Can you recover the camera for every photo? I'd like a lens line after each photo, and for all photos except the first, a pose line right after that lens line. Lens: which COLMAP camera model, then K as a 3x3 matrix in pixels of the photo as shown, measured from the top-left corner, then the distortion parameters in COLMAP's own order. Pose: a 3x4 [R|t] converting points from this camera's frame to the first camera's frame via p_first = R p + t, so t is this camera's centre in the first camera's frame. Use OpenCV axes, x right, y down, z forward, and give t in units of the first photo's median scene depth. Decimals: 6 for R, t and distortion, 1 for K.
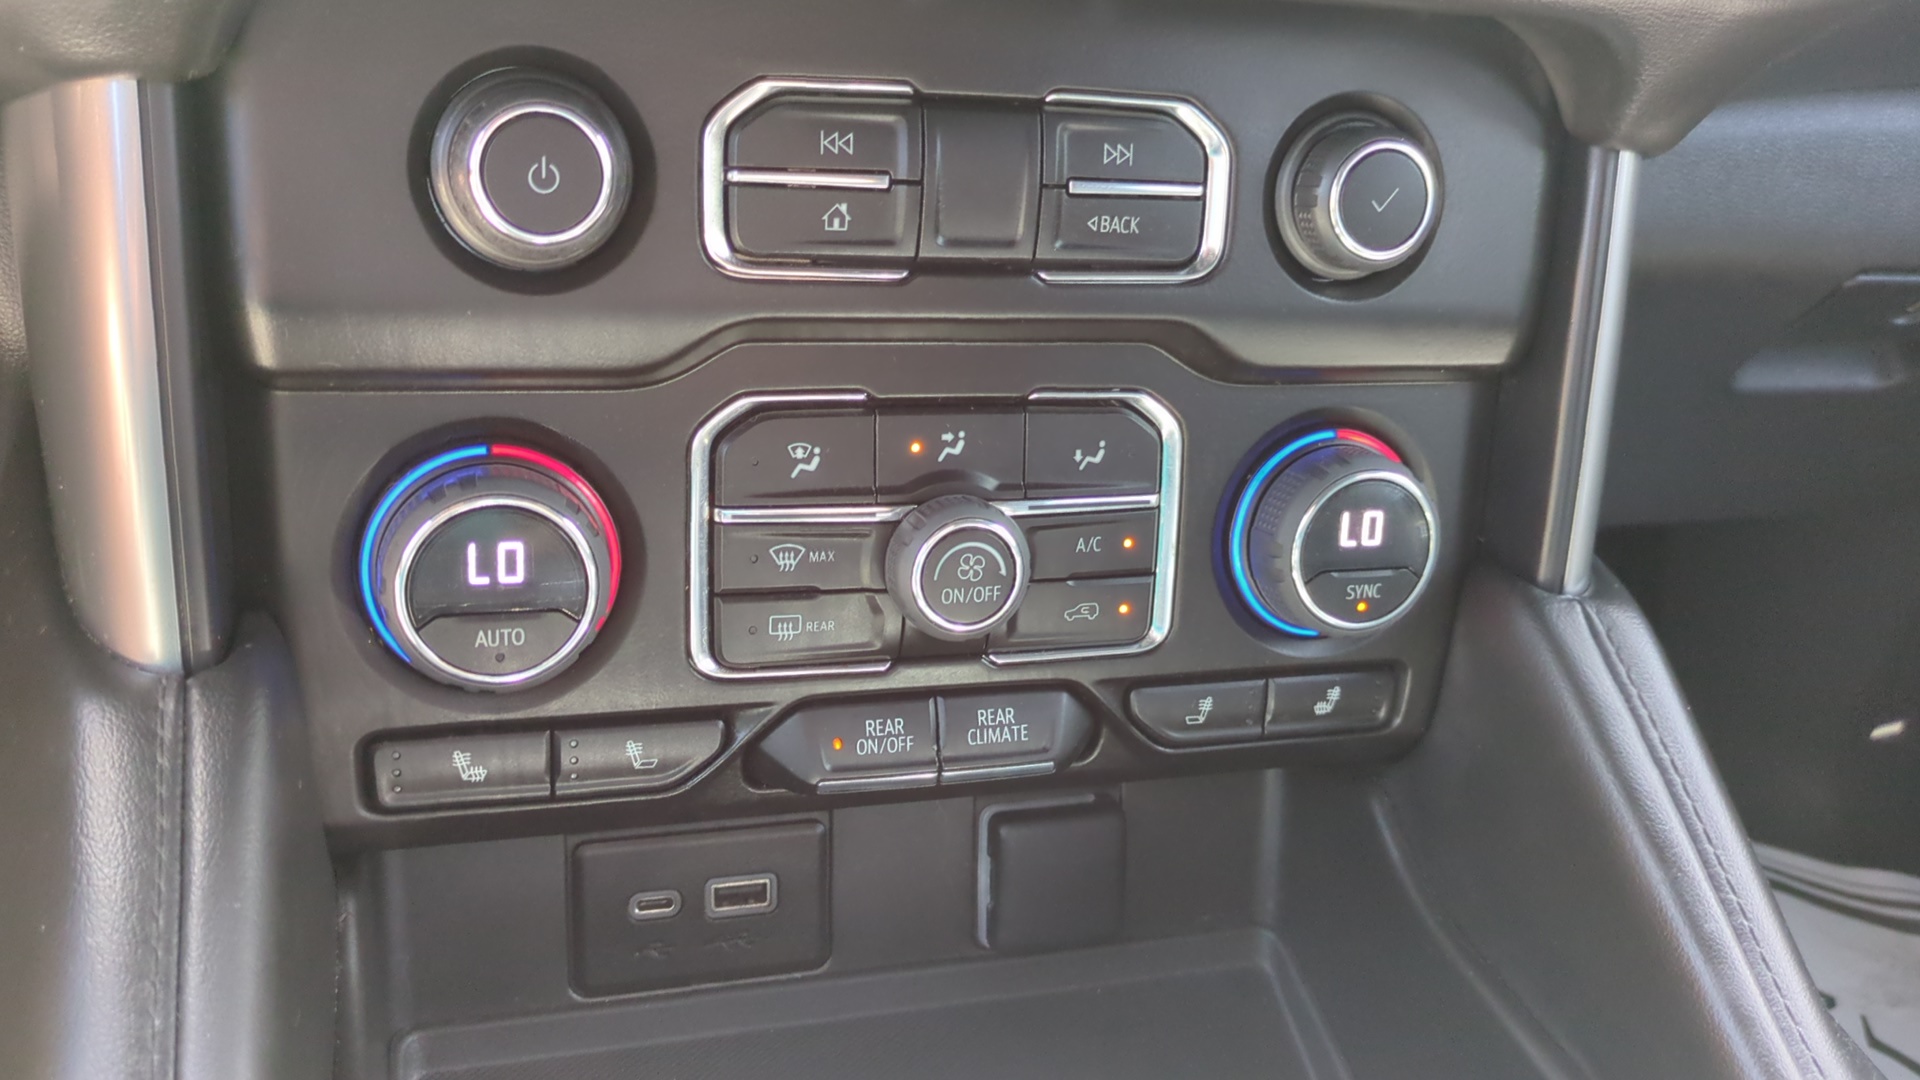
lens RADIAL K [[1644.9, 0, 960.0], [0, 1644.9, 540.0], [0, 0, 1]] dist [0.055848, -0.129514]
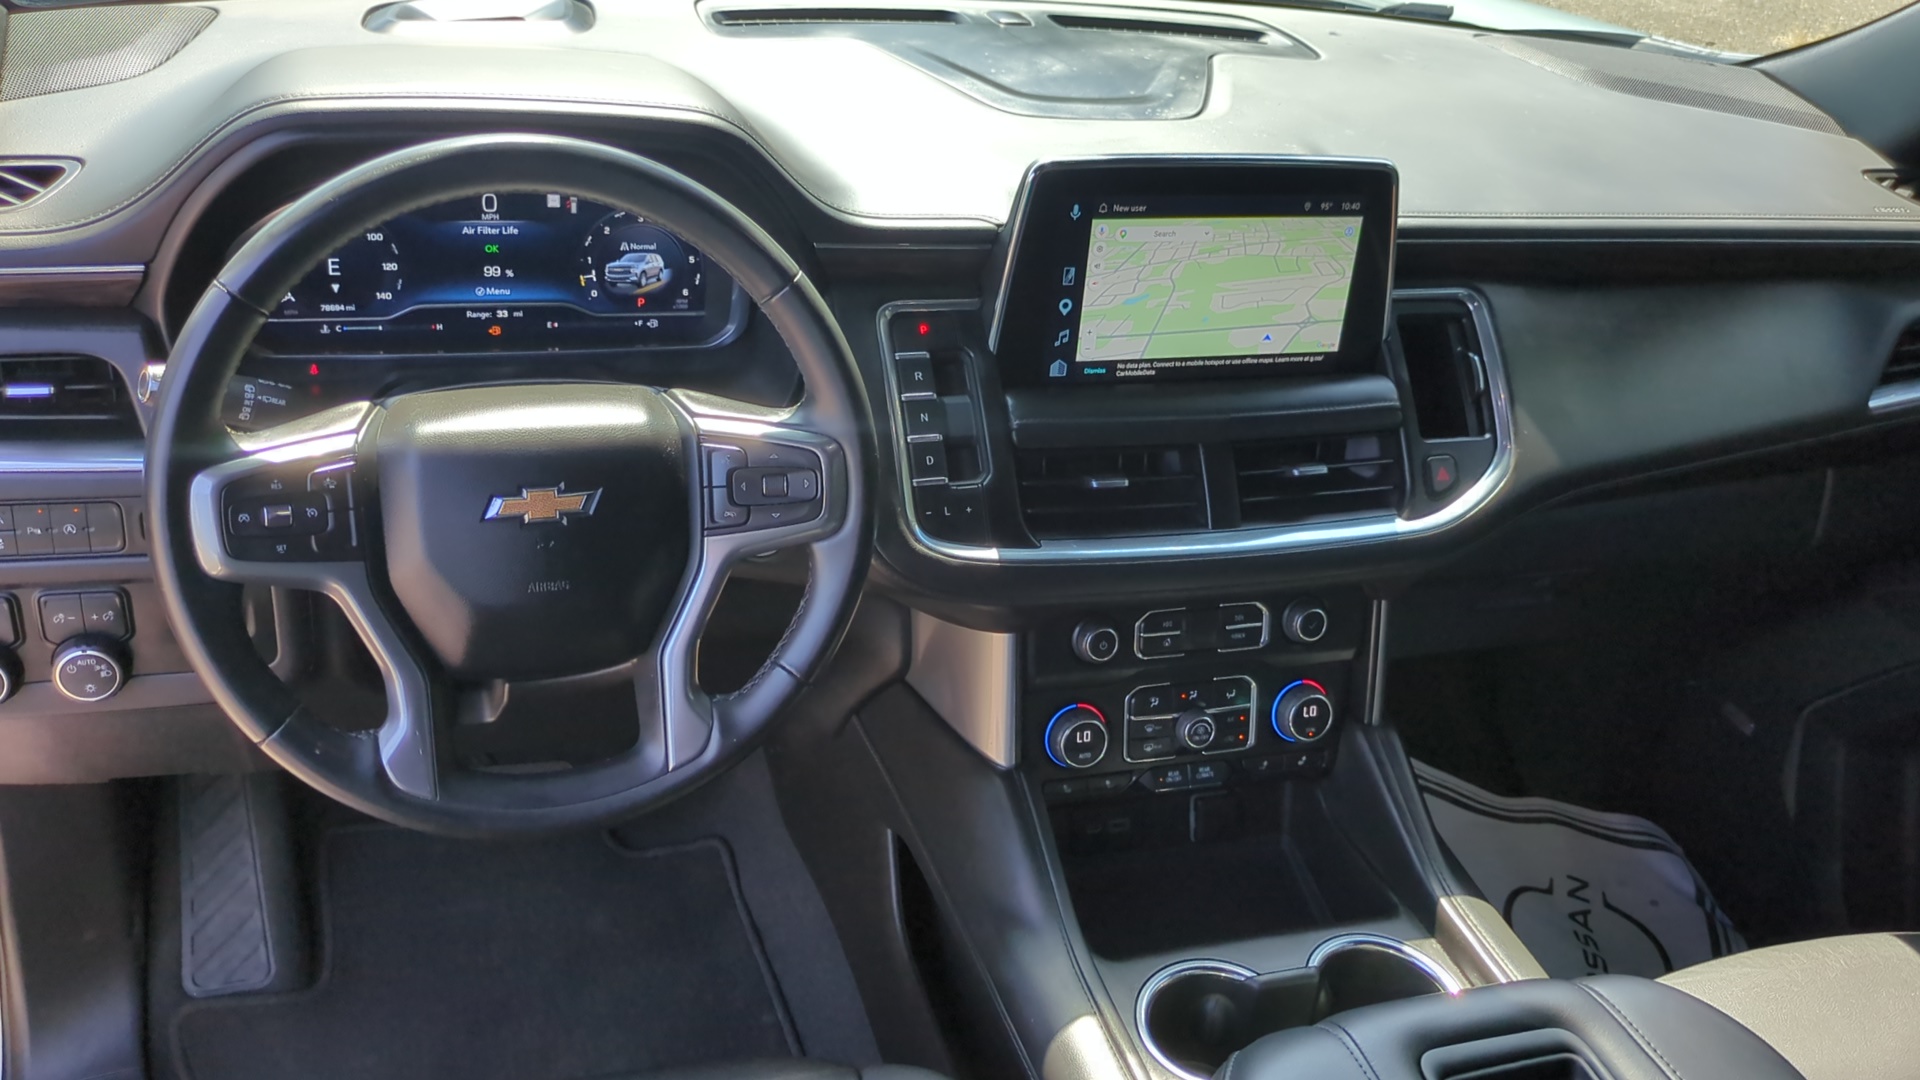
lens RADIAL K [[1644.9, 0, 960.0], [0, 1644.9, 540.0], [0, 0, 1]] dist [0.055848, -0.129514]
pose [[0.999643, -0.026700, -0.000769, -0.489494], [0.026708, 0.999556, 0.013221, -0.445518], [0.000416, -0.013237, 0.999912, -2.518039]]
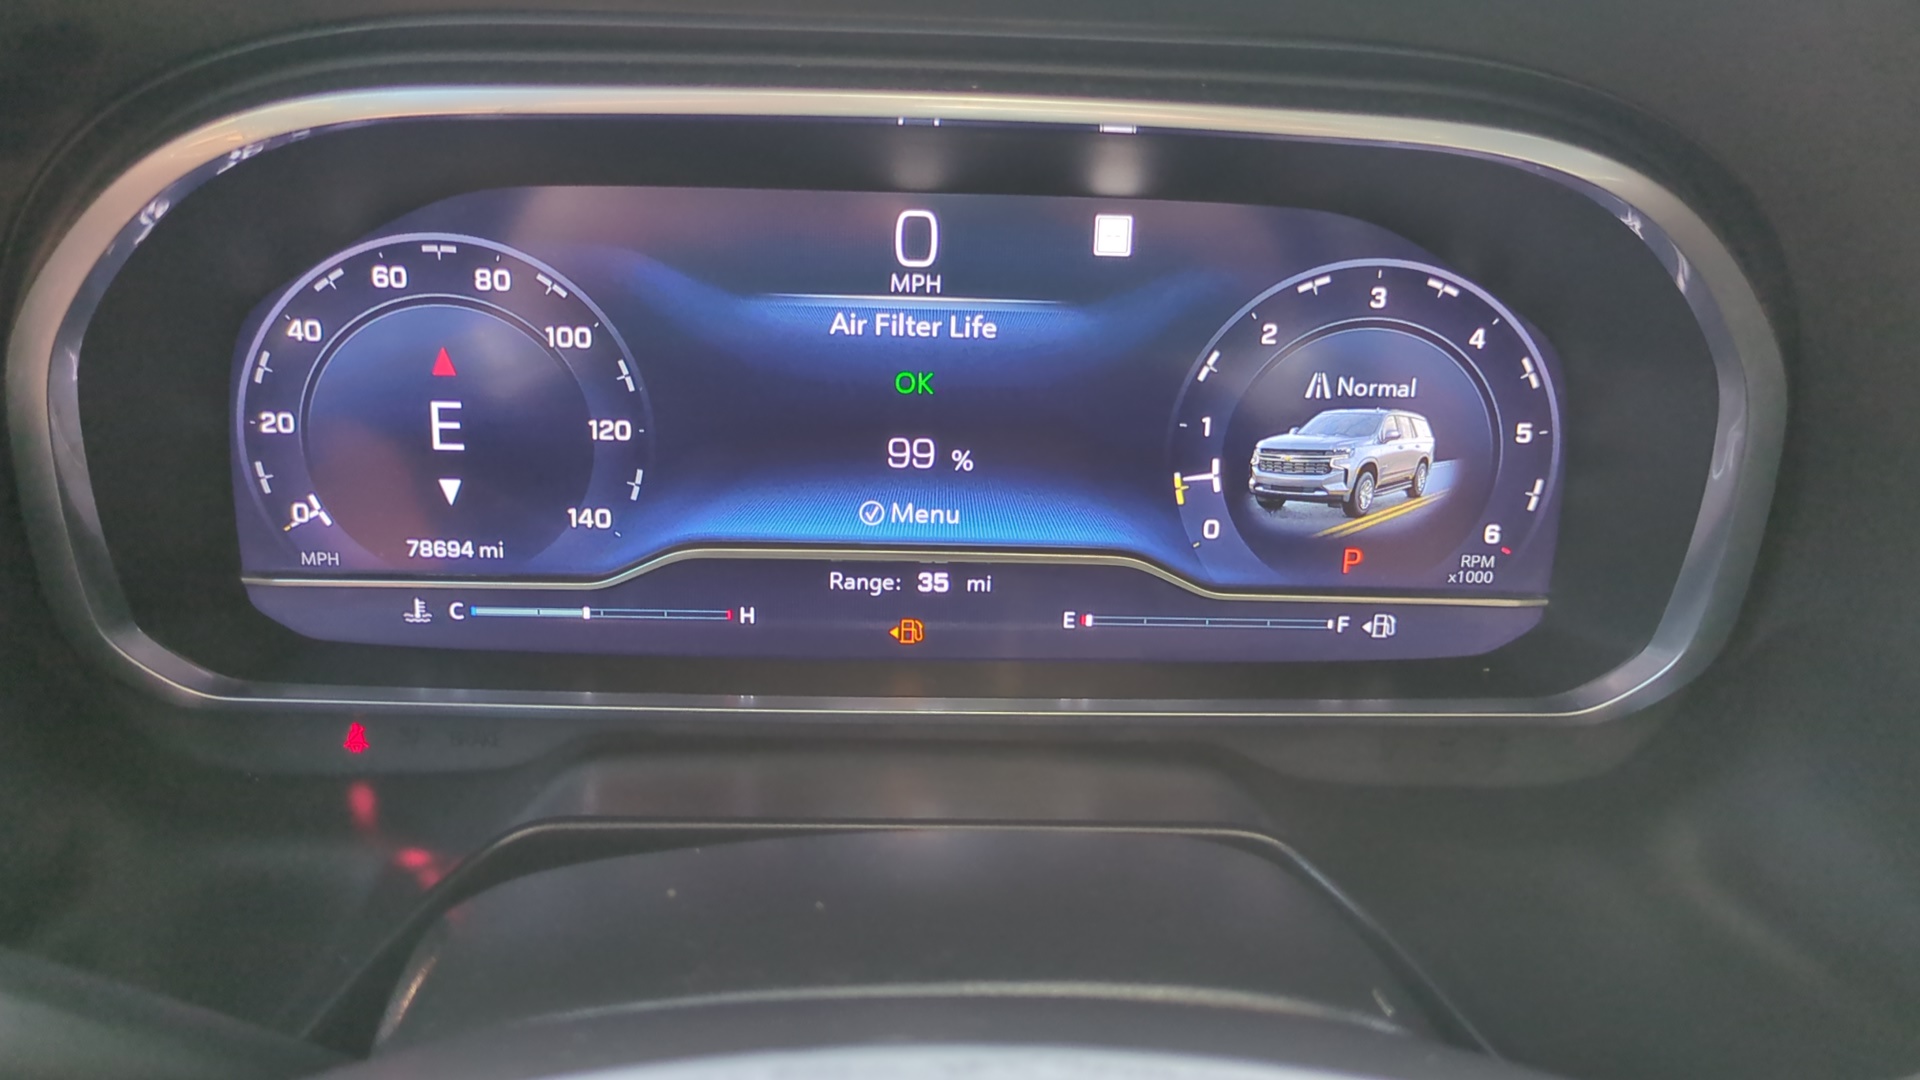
lens RADIAL K [[1644.9, 0, 960.0], [0, 1644.9, 540.0], [0, 0, 1]] dist [0.055848, -0.129514]
pose [[0.959629, 0.009436, -0.281112, -1.090397], [-0.045278, 0.991585, -0.121279, -0.784781], [0.277602, 0.129111, 0.951981, -0.175784]]
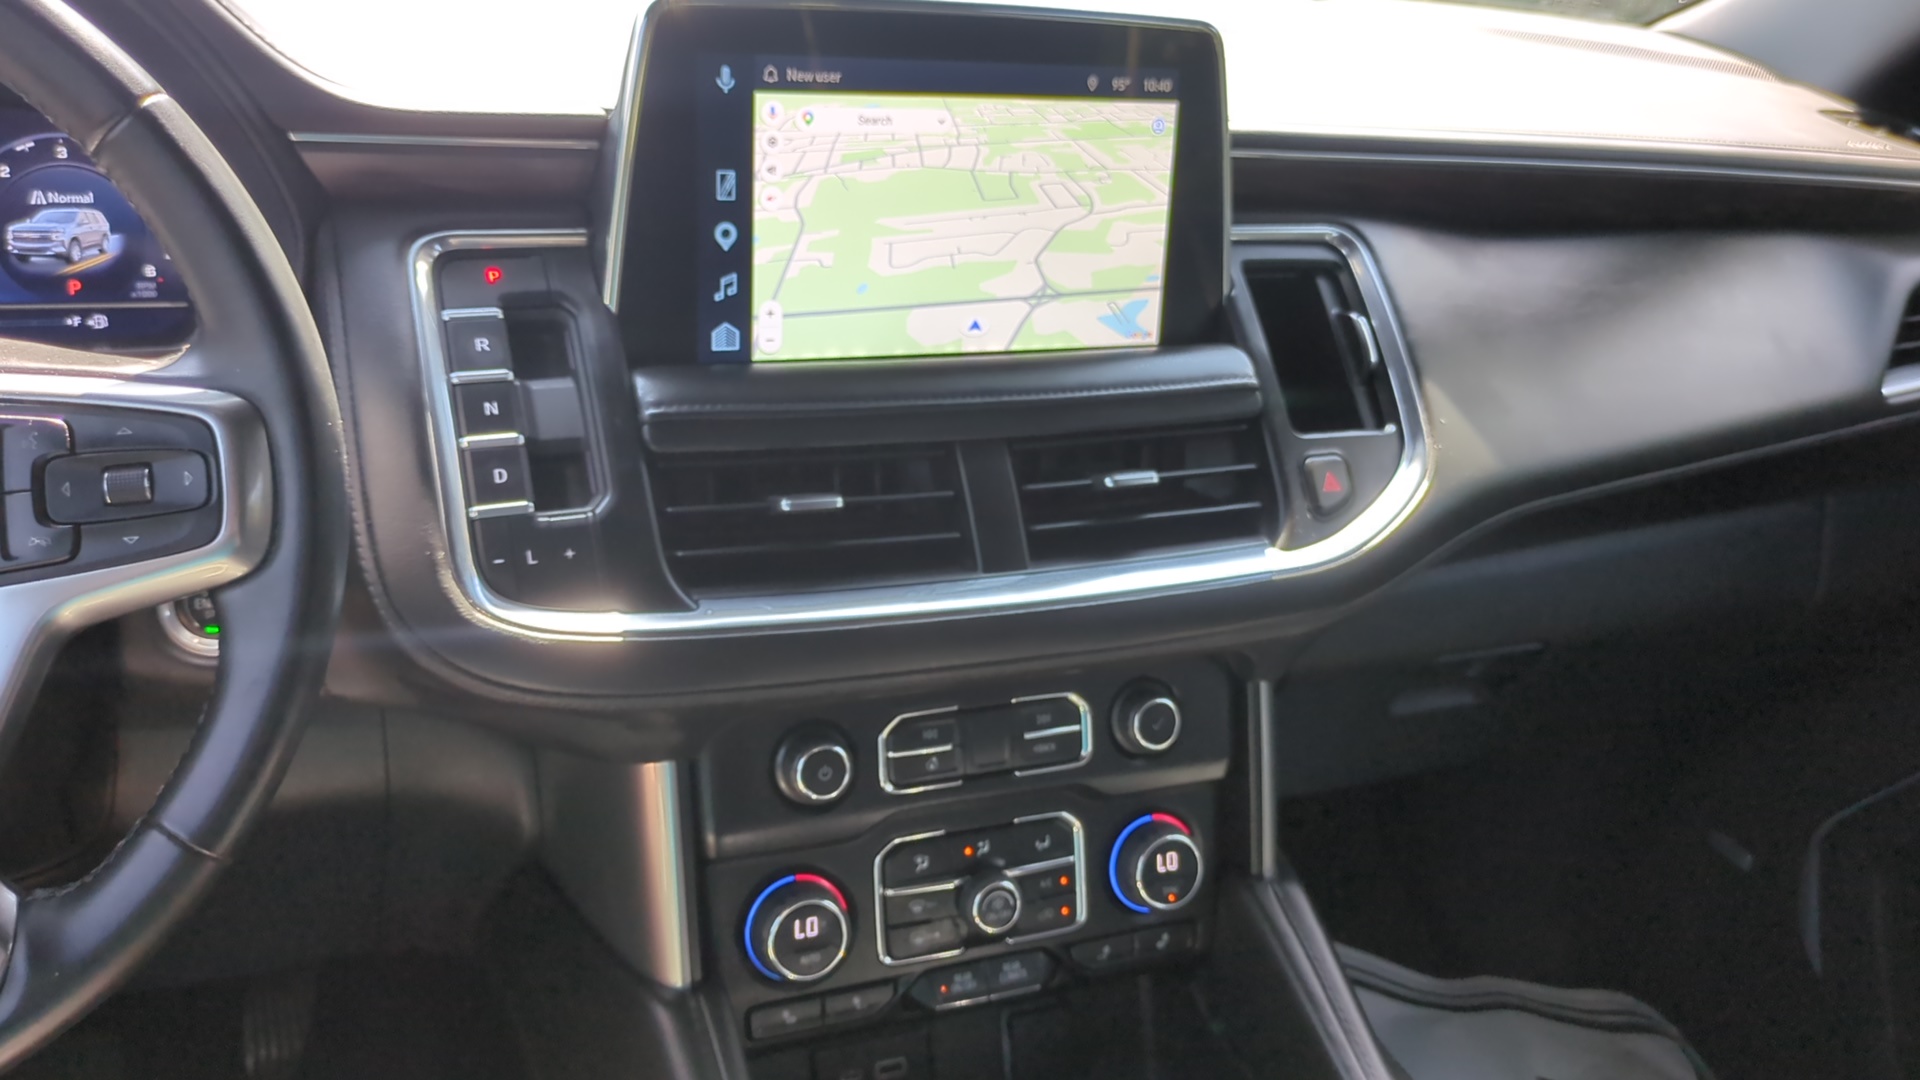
lens RADIAL K [[1644.9, 0, 960.0], [0, 1644.9, 540.0], [0, 0, 1]] dist [0.055848, -0.129514]
pose [[0.993075, -0.086877, 0.079088, -0.176274], [0.095609, 0.988835, -0.114301, -0.216805], [-0.068275, 0.121071, 0.990293, -1.274257]]
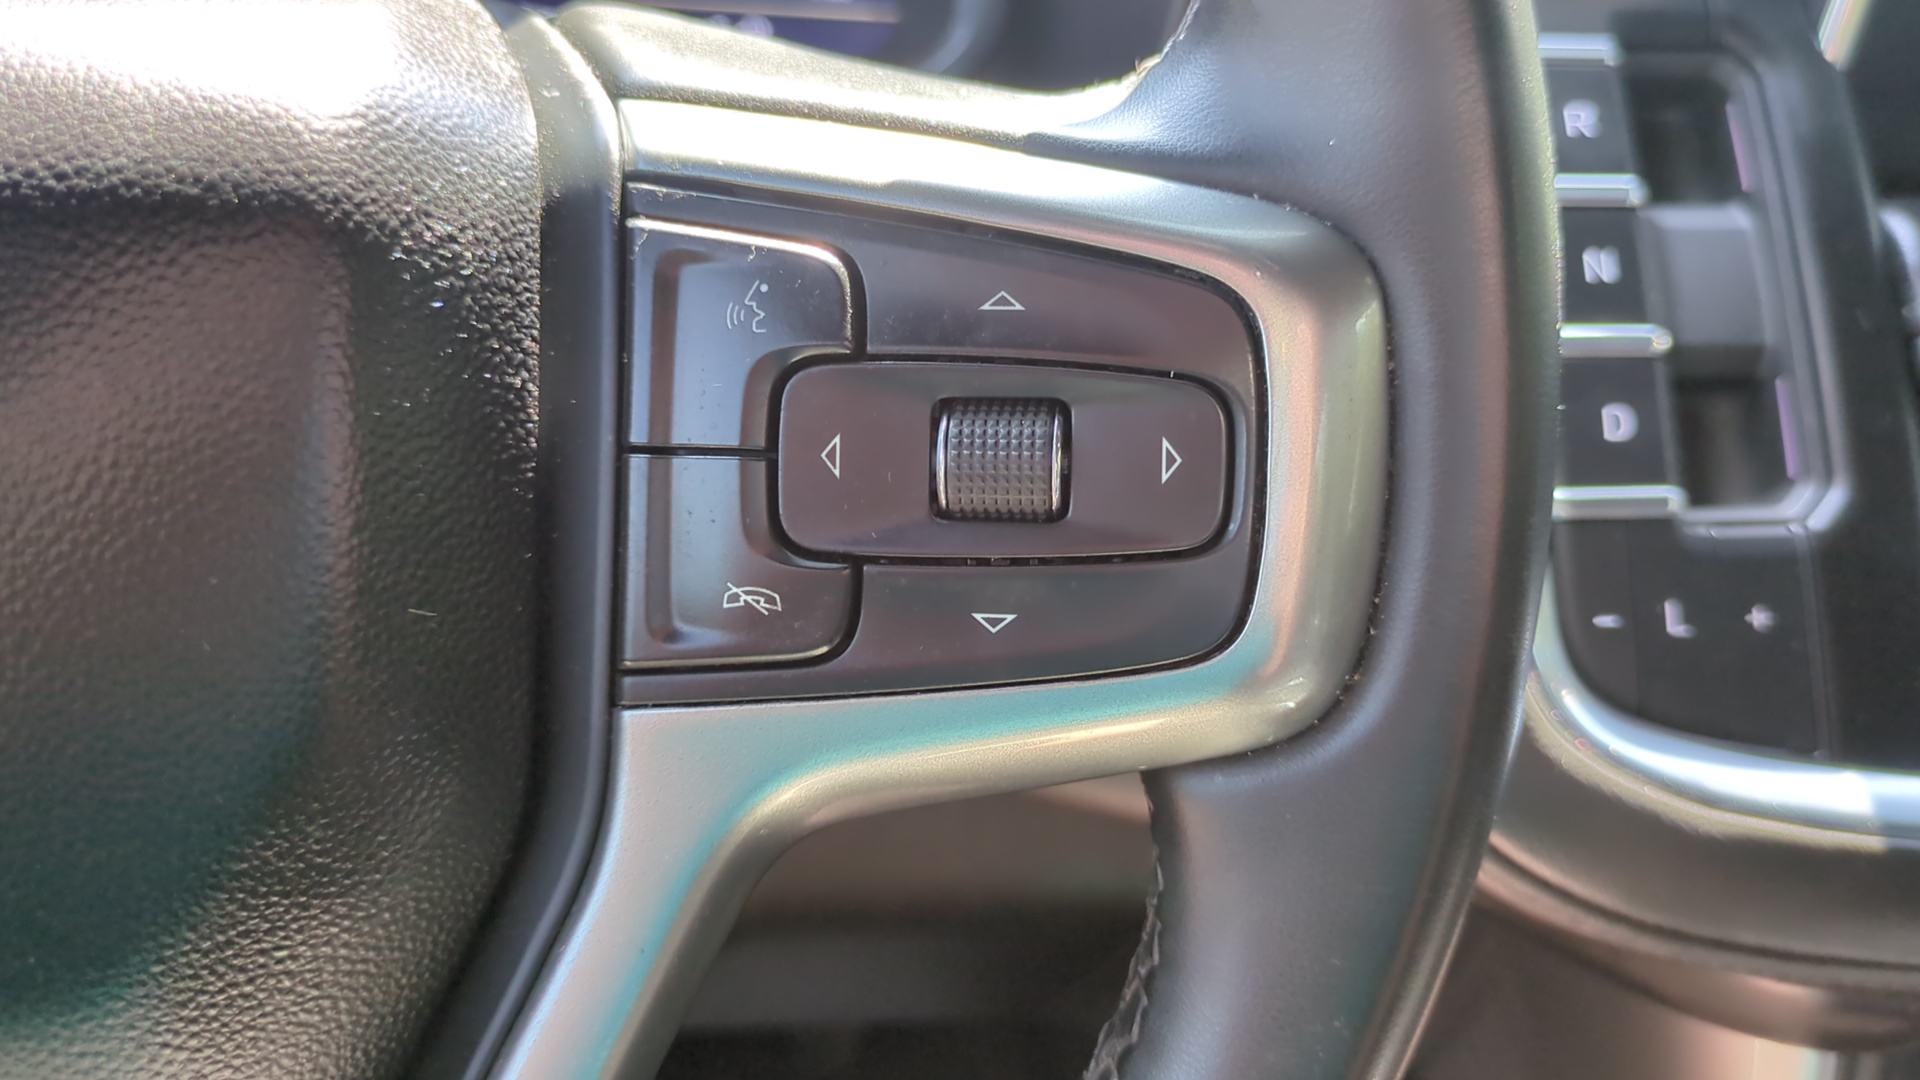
lens RADIAL K [[1644.9, 0, 960.0], [0, 1644.9, 540.0], [0, 0, 1]] dist [0.055848, -0.129514]
pose [[0.982045, 0.034355, -0.185495, -0.716466], [-0.036418, 0.999307, -0.007726, -0.479774], [0.185101, 0.014343, 0.982615, -0.253045]]
